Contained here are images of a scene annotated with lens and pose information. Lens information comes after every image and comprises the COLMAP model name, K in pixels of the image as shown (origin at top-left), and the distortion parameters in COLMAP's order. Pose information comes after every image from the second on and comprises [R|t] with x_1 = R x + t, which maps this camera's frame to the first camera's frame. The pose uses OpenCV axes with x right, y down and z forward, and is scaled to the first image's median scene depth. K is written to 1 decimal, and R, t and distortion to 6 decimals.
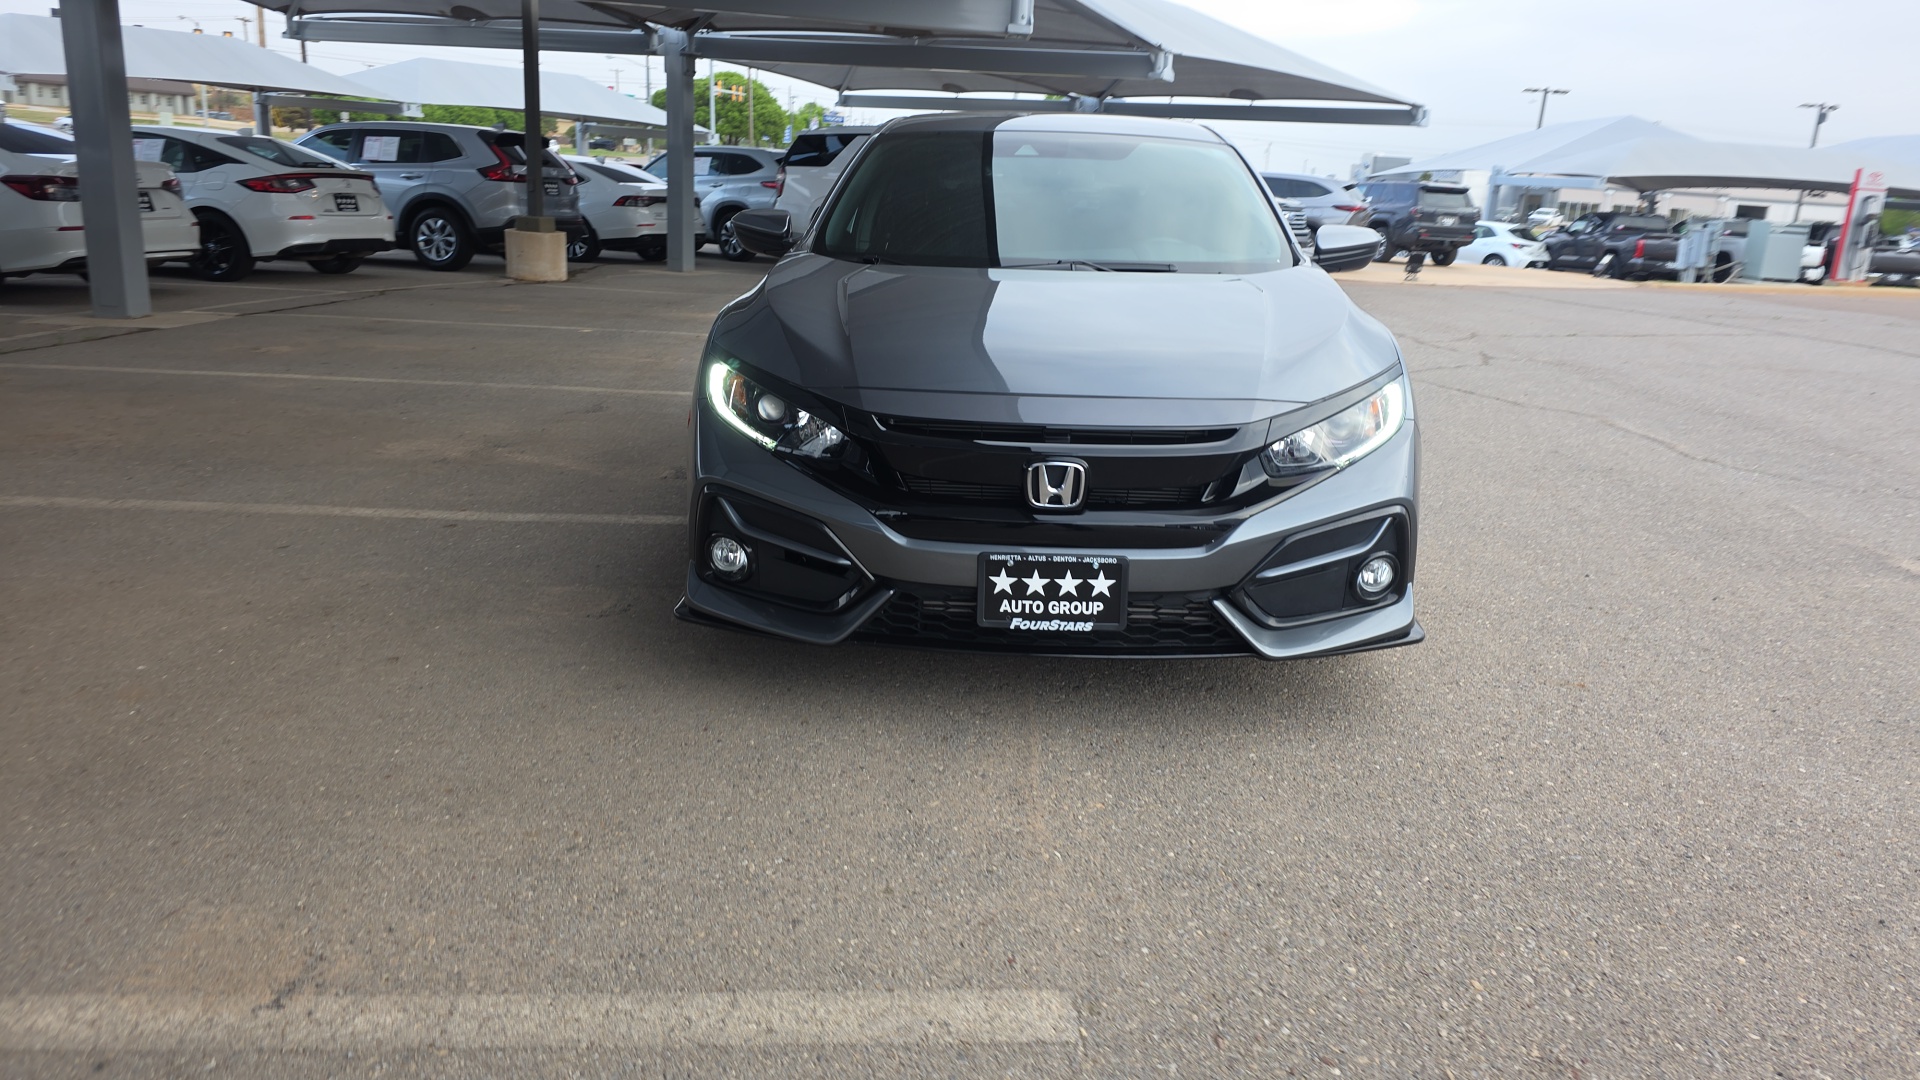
lens RADIAL K [[1276.9, 0, 1001.9], [0, 1276.9, 525.7], [0, 0, 1]] dist [0.051848, -0.045569]
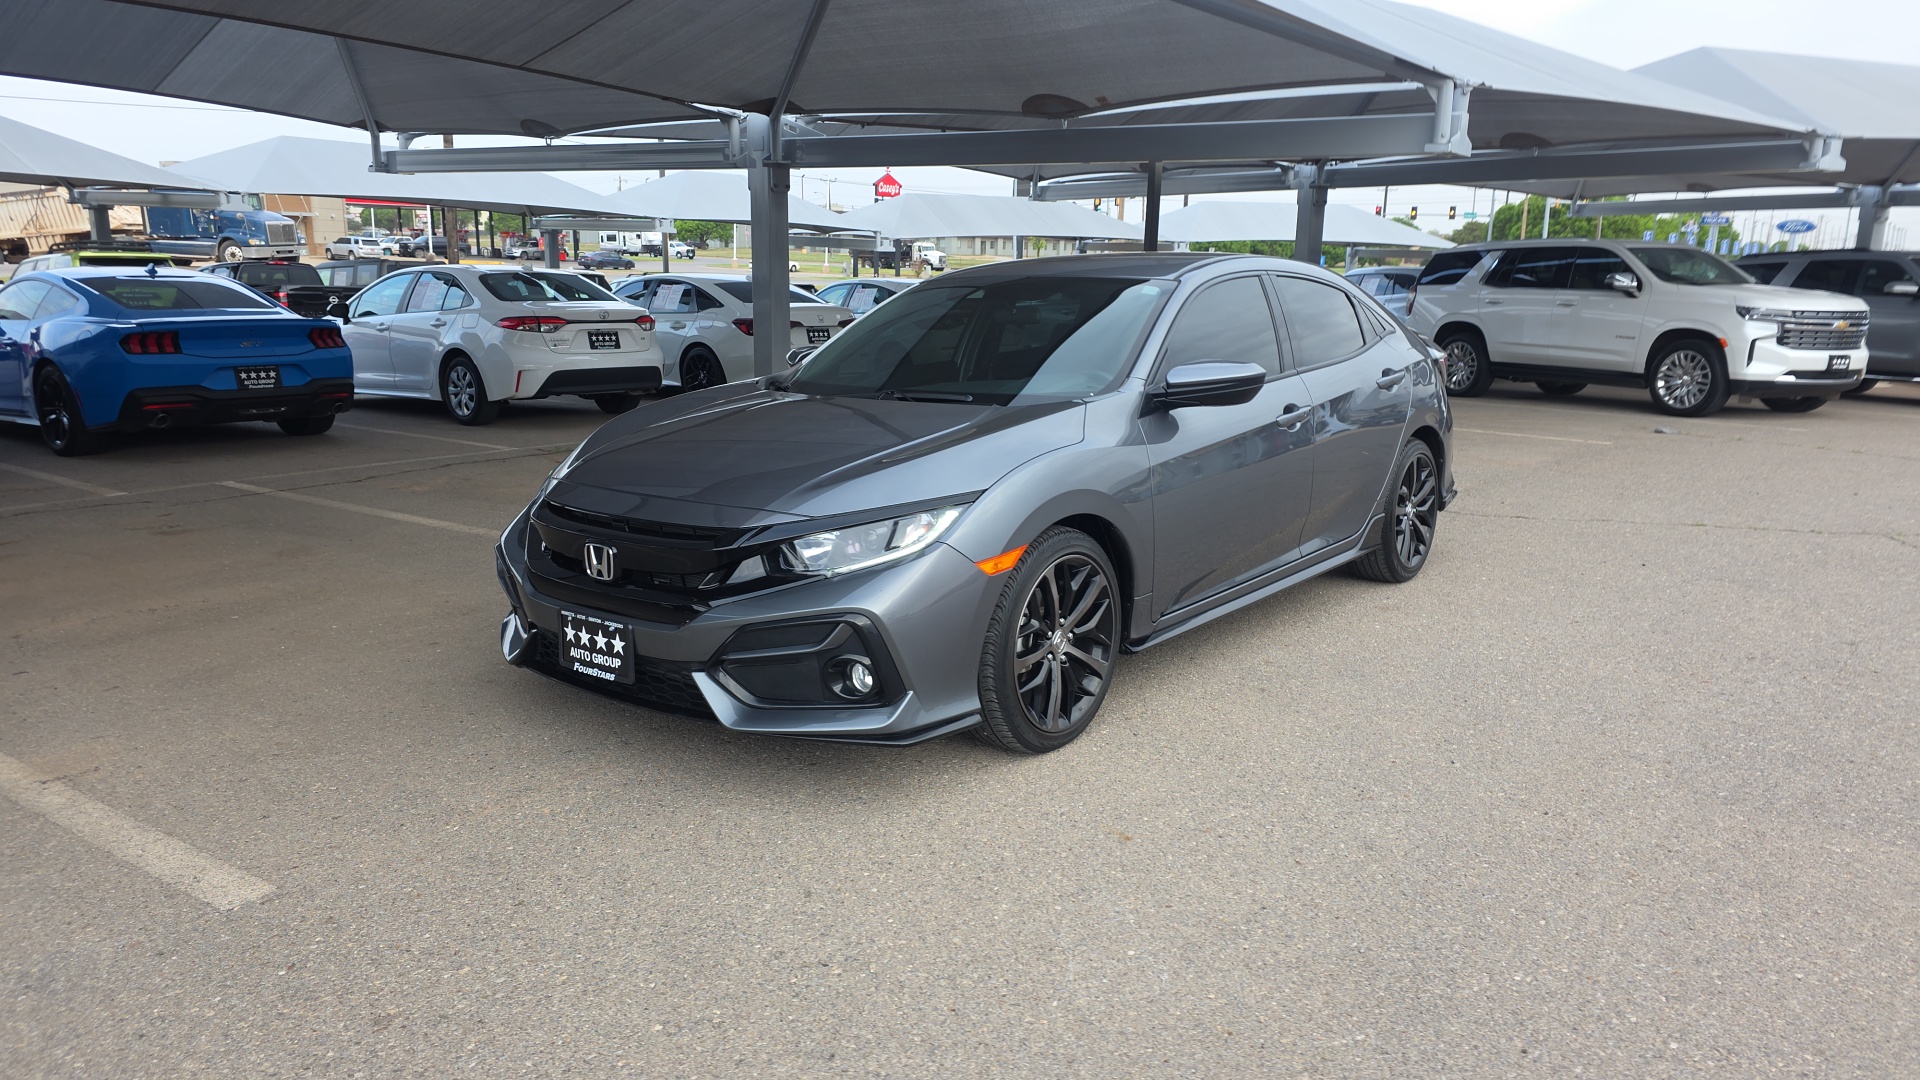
lens RADIAL K [[1276.9, 0, 947.3], [0, 1276.9, 510.1], [0, 0, 1]] dist [0.051848, -0.045569]
pose [[0.794300, 0.071390, -0.603317, 1.083610], [-0.131354, 0.989763, -0.055816, -0.057281], [0.593156, 0.123583, 0.795546, 0.167954]]
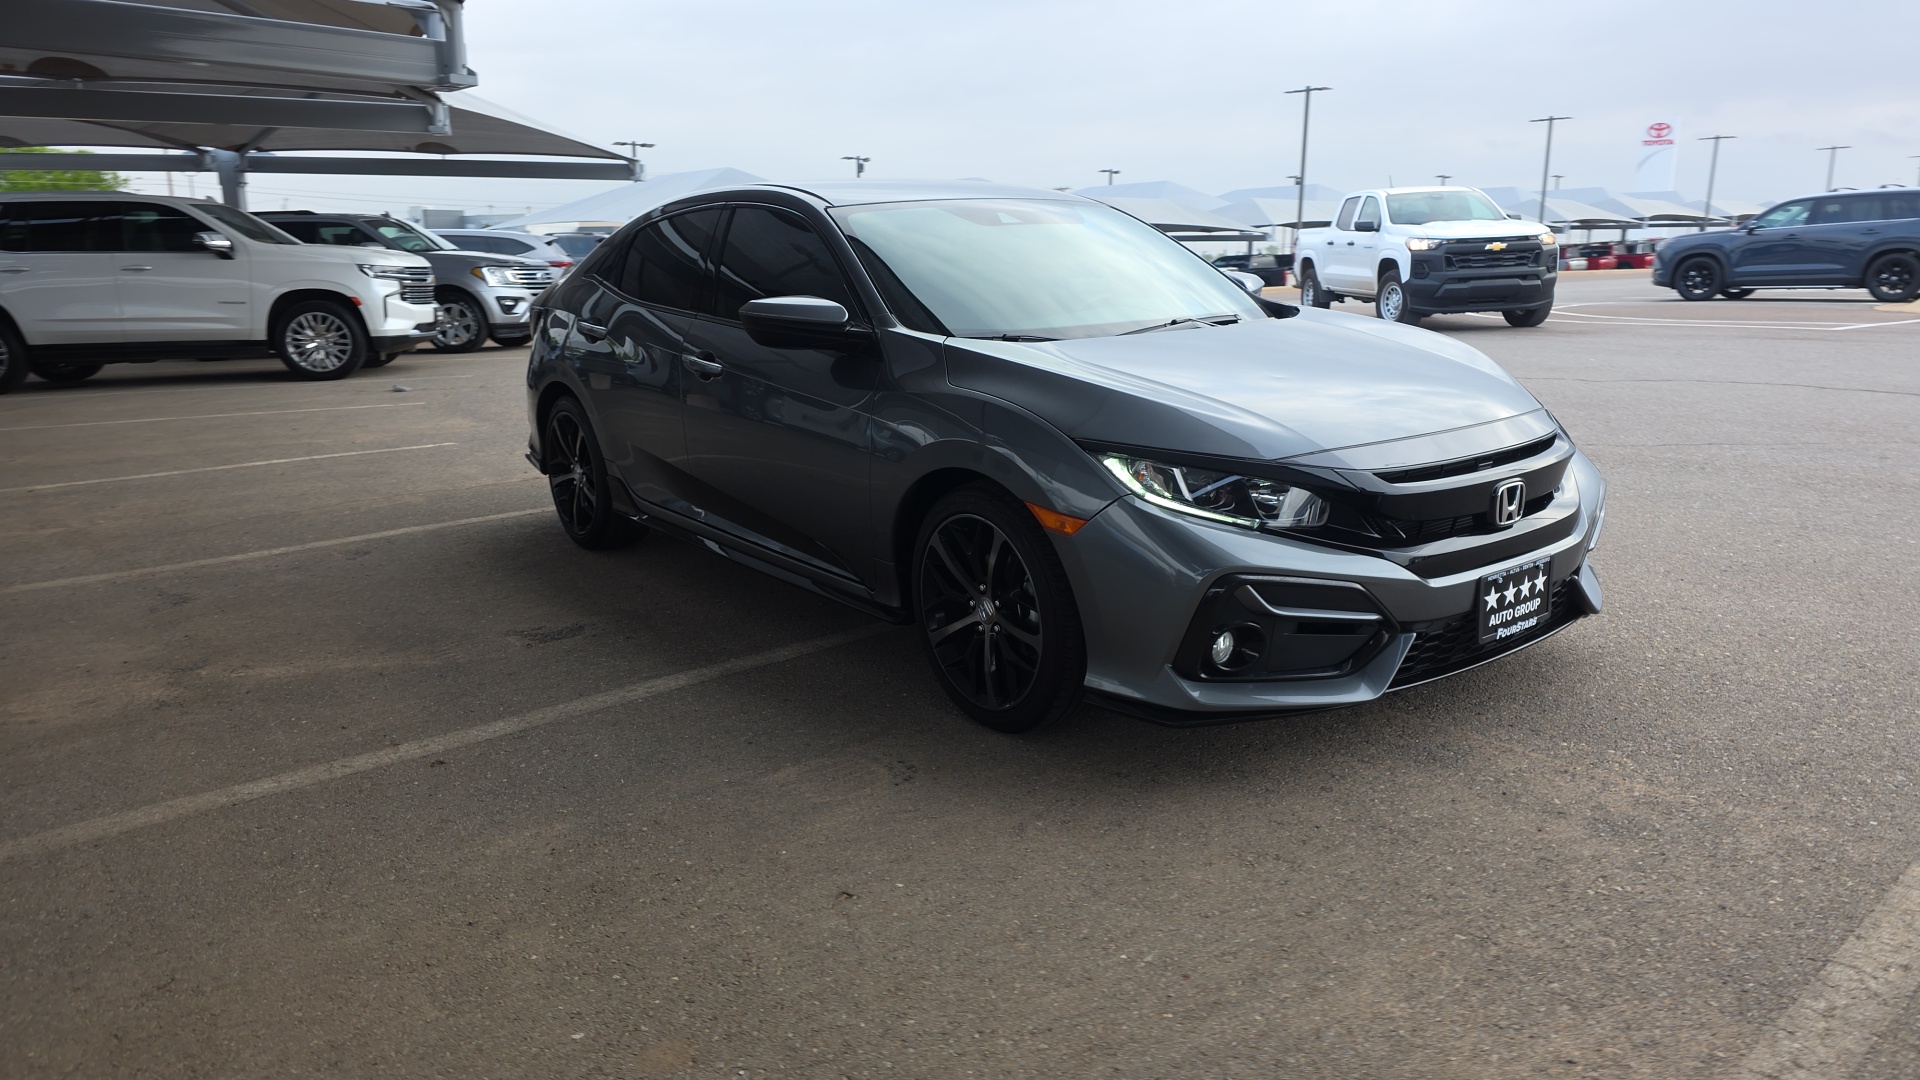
lens RADIAL K [[1276.9, 0, 1051.2], [0, 1276.9, 531.0], [0, 0, 1]] dist [0.051848, -0.045569]
pose [[0.762566, -0.191951, 0.617777, -0.968316], [0.212154, 0.976355, 0.041488, -0.141029], [-0.611133, 0.099427, 0.785258, 0.349442]]
